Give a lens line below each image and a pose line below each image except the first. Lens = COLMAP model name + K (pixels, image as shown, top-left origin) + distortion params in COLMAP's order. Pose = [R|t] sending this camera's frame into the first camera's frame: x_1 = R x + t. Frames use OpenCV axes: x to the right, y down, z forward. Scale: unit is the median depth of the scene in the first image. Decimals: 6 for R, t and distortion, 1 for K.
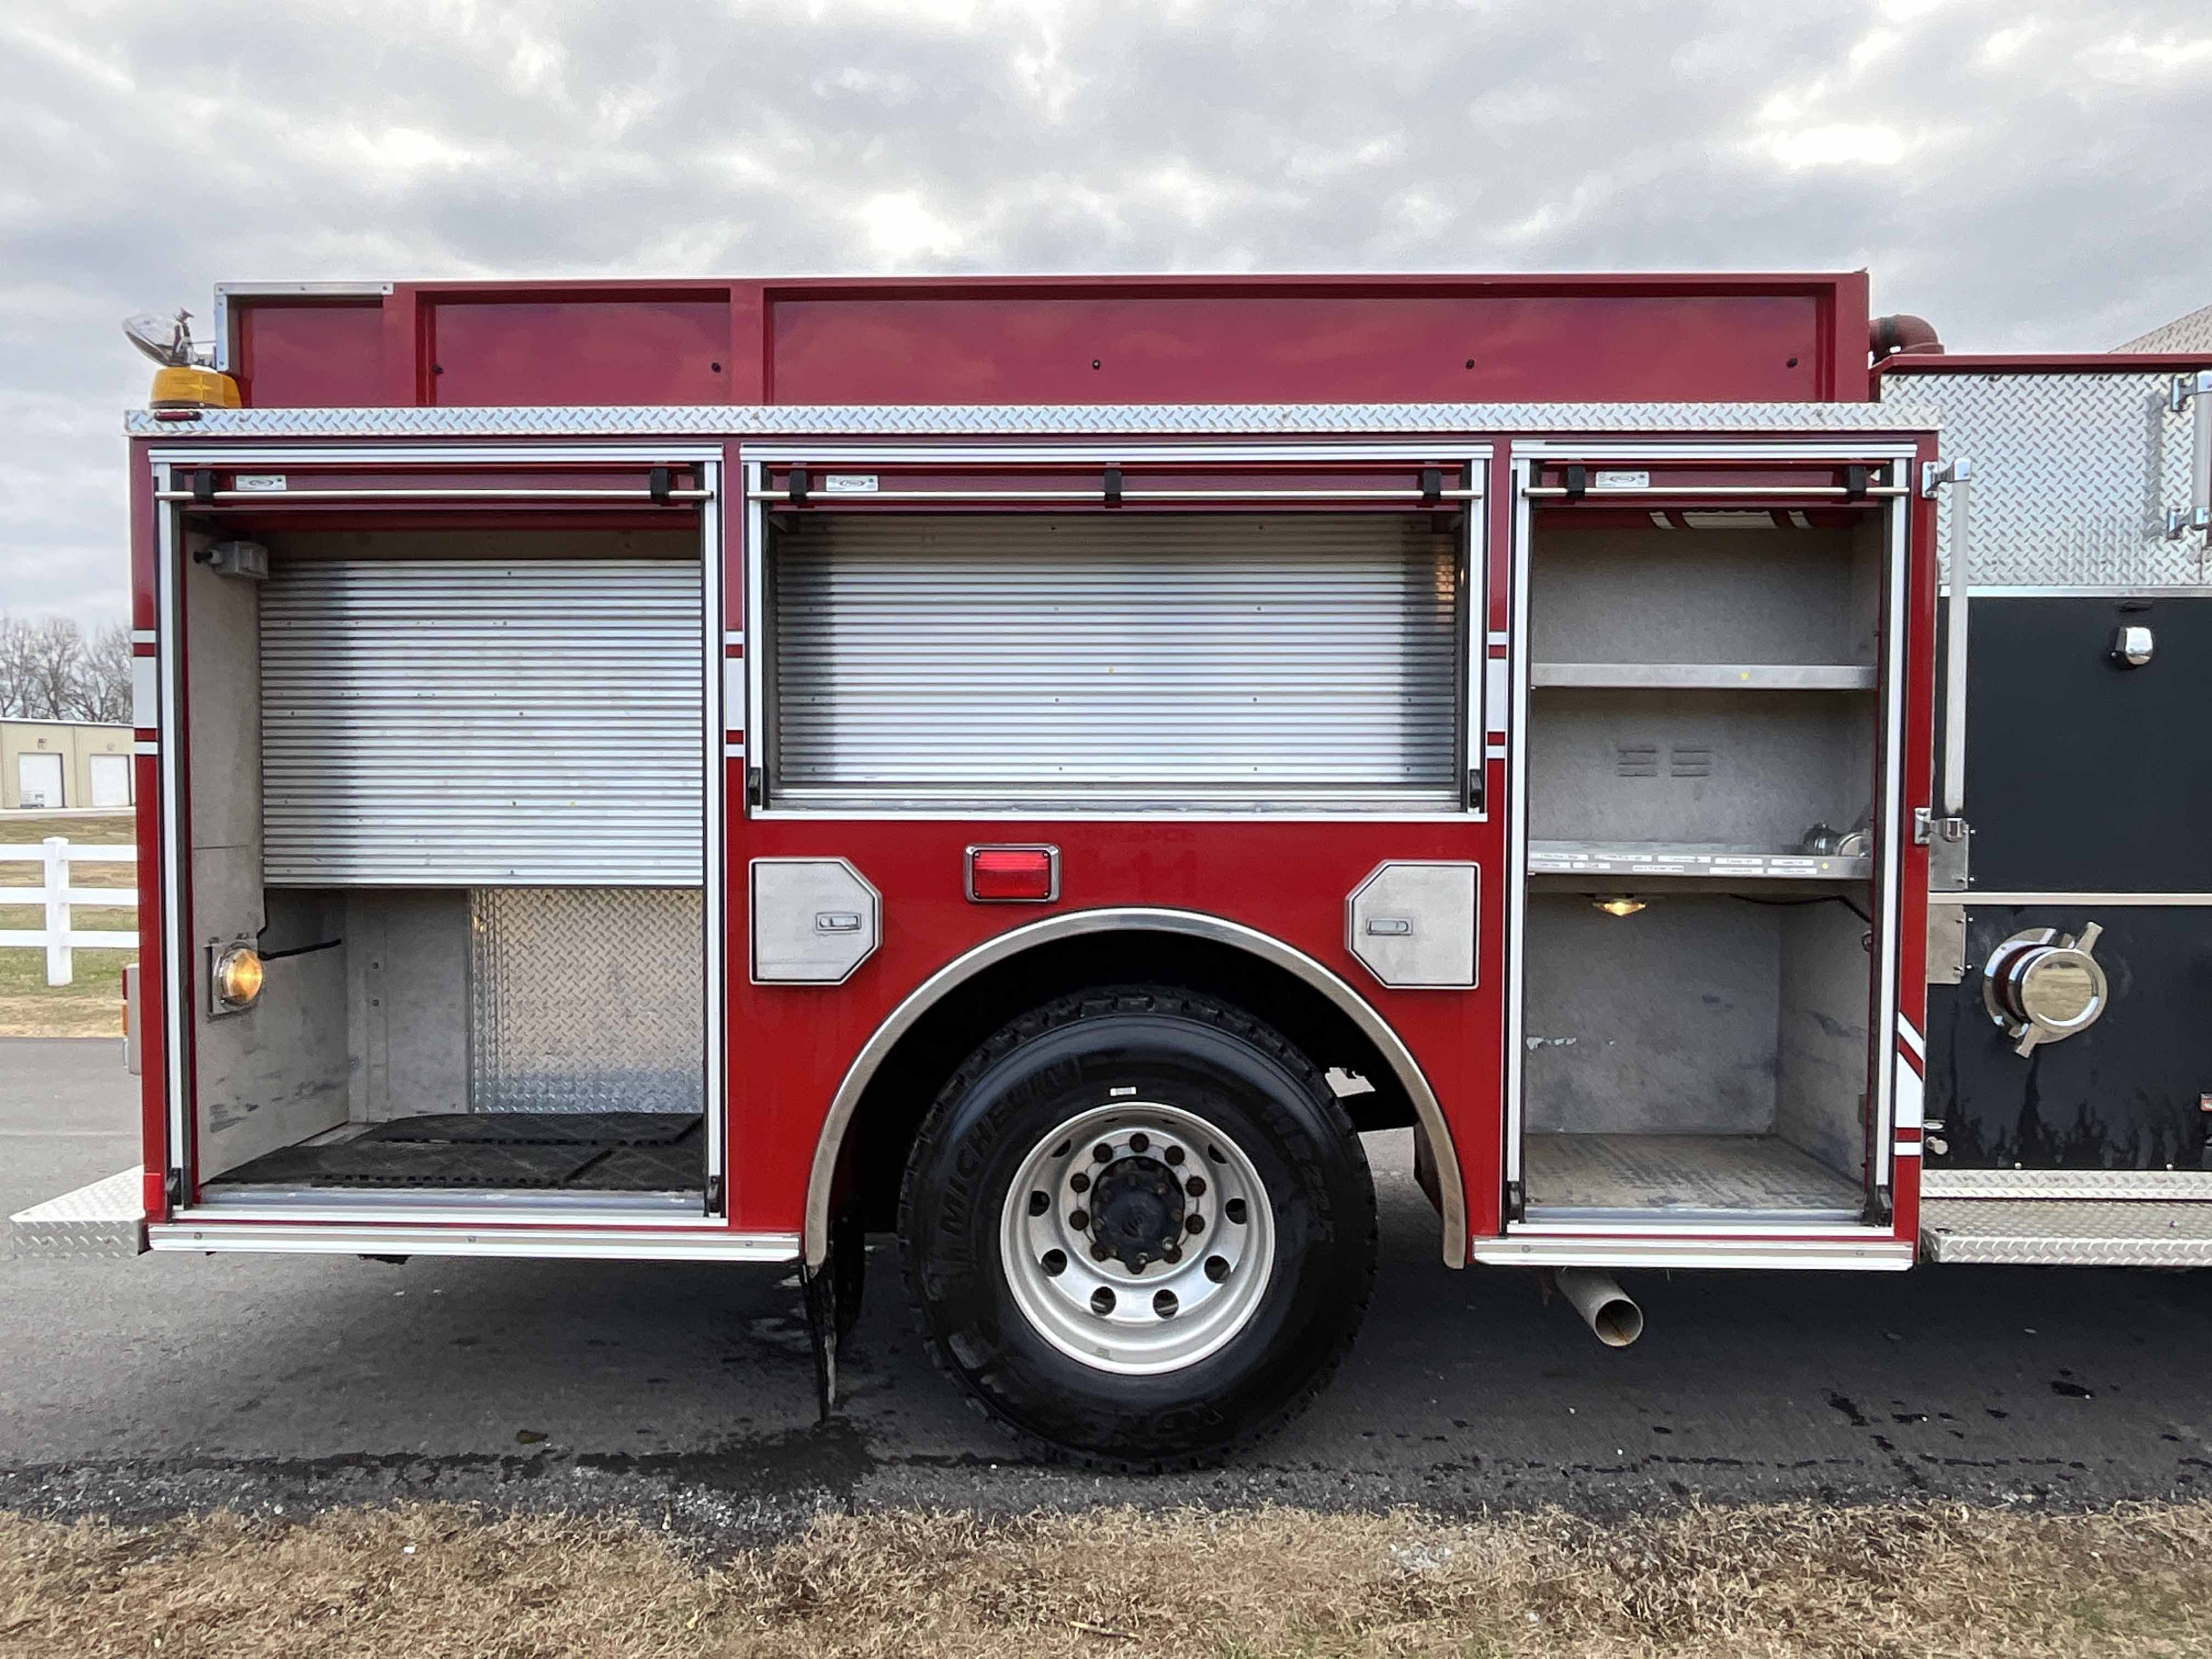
lens RADIAL K [[1405.9, 0, 1106.0], [0, 1405.9, 829.5], [0, 0, 1]] dist [0.000436, 0.001604]
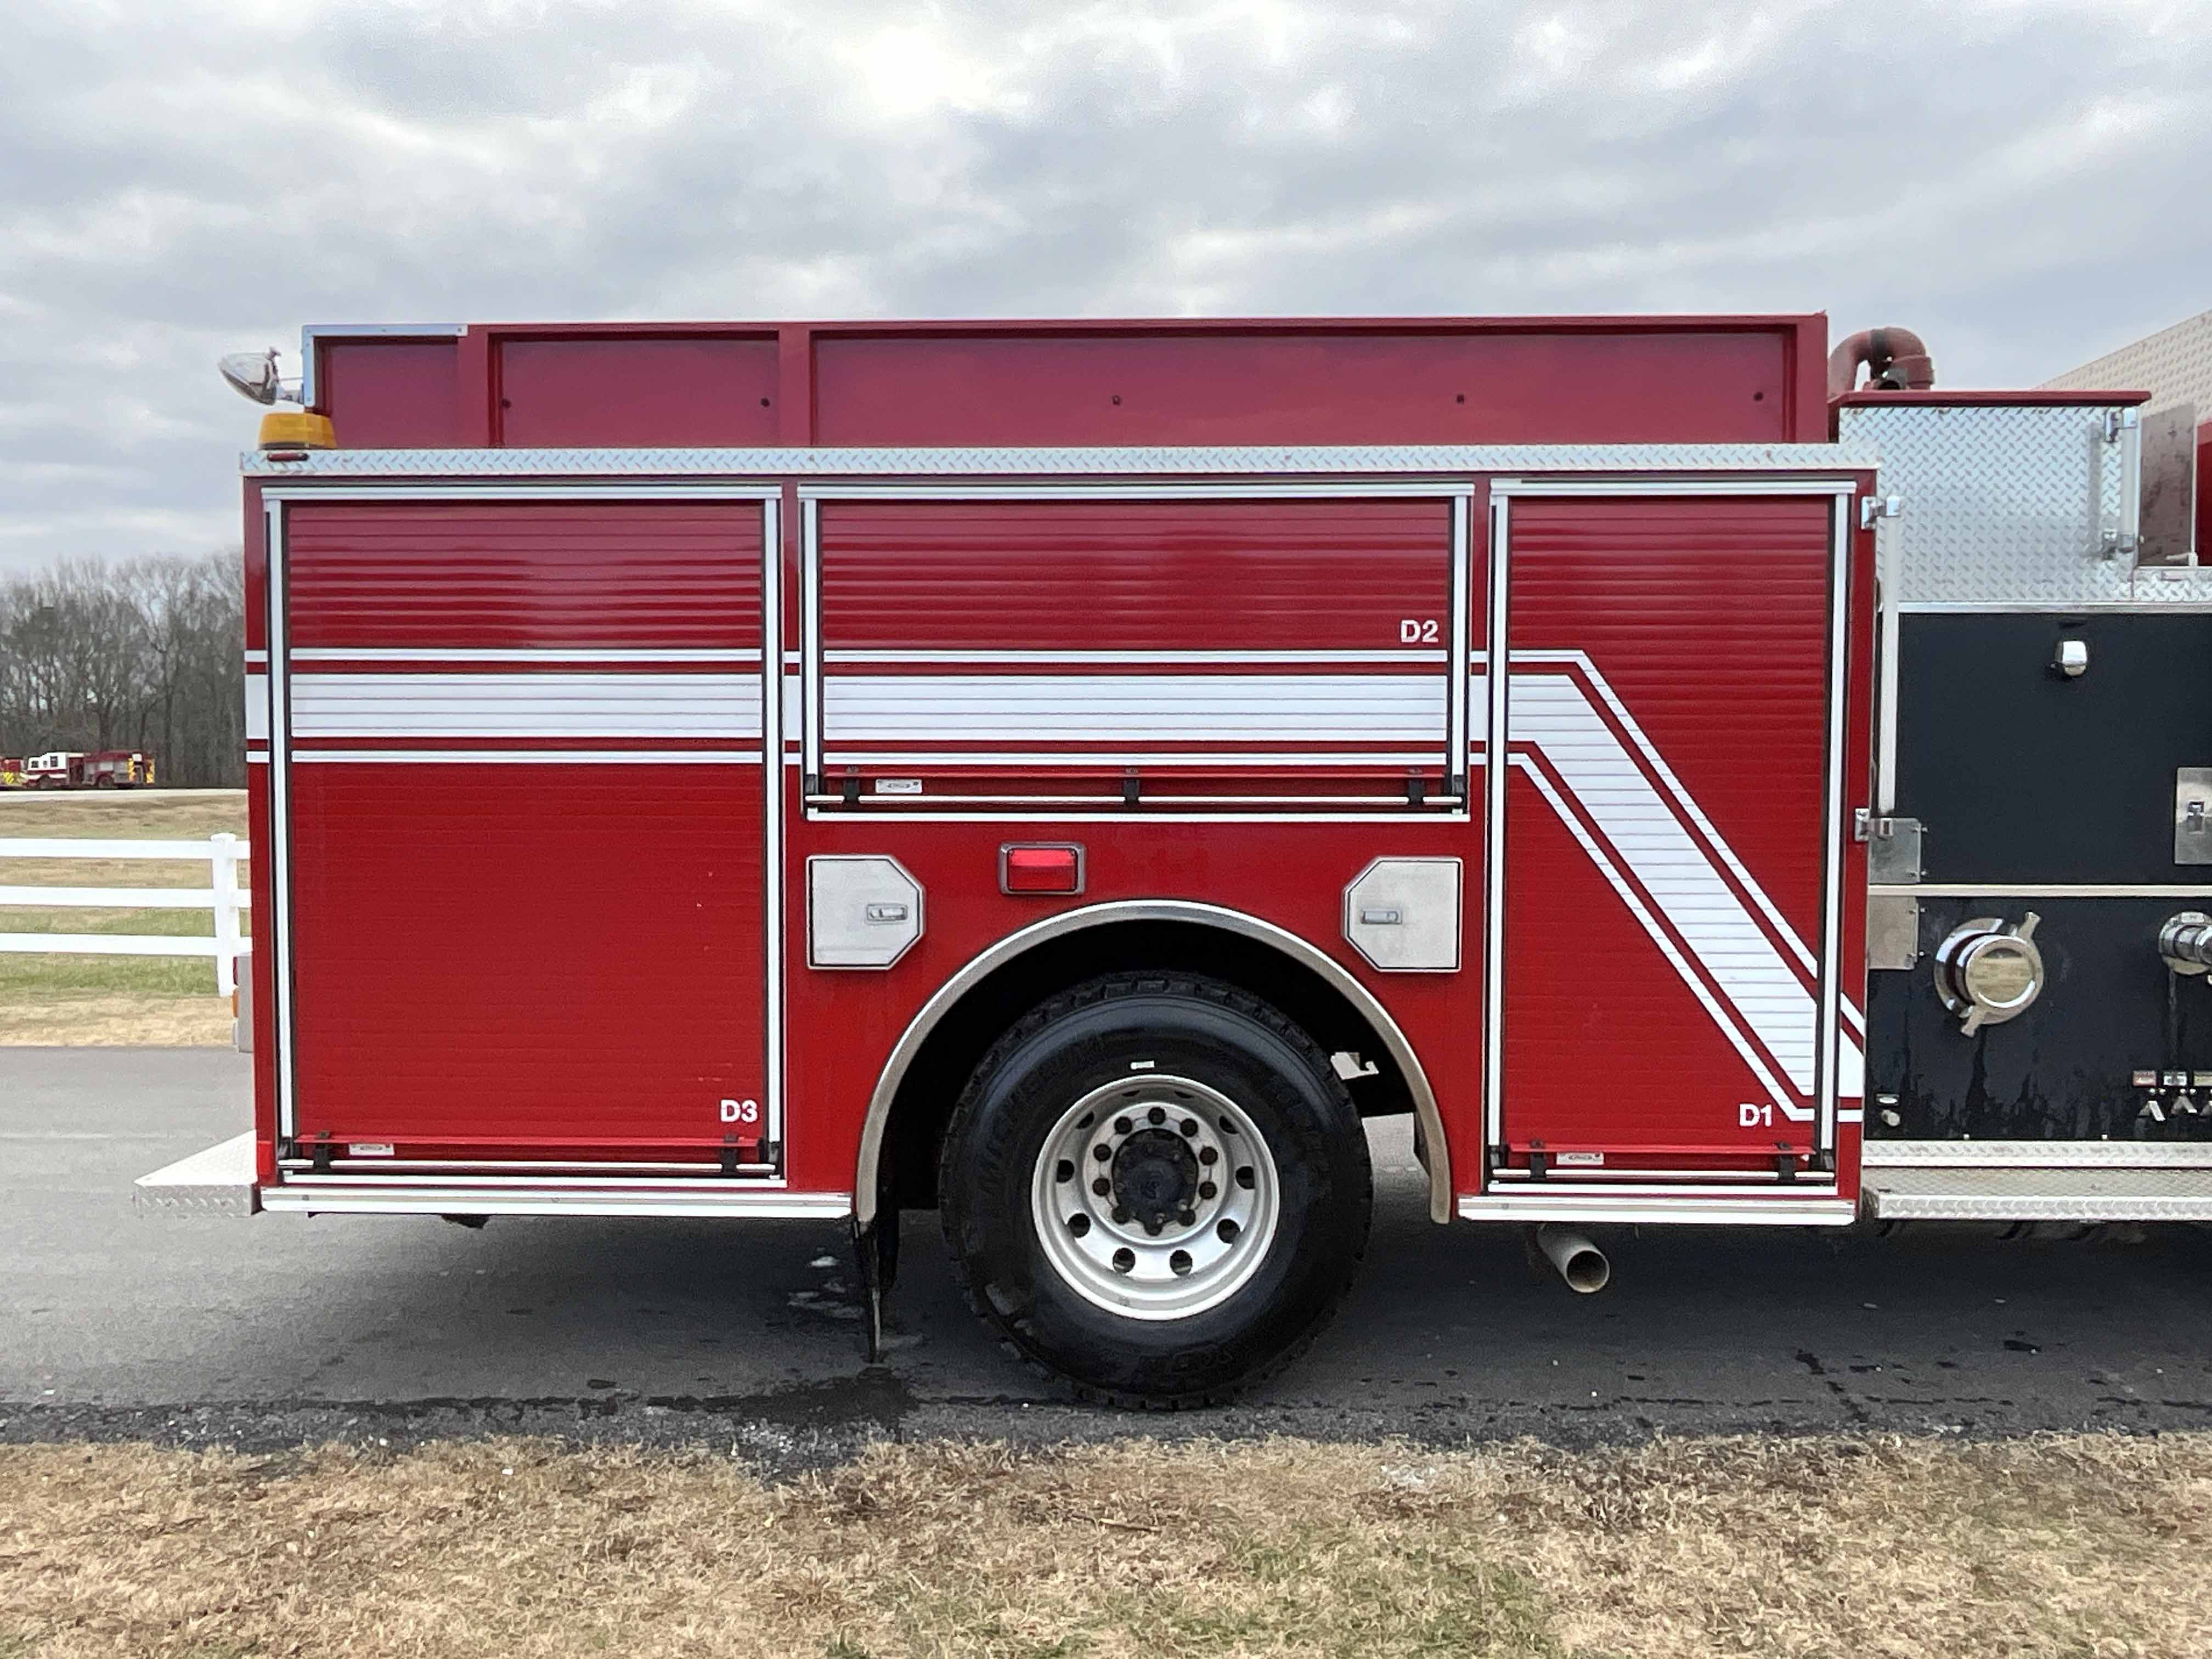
lens RADIAL K [[1652.1, 0, 1106.0], [0, 1652.1, 829.5], [0, 0, 1]] dist [-0.003368, -0.004511]
pose [[0.999994, -0.001552, -0.003030, -0.012252], [0.001576, 0.999968, 0.007790, -0.009973], [0.003017, -0.007795, 0.999965, -0.300779]]
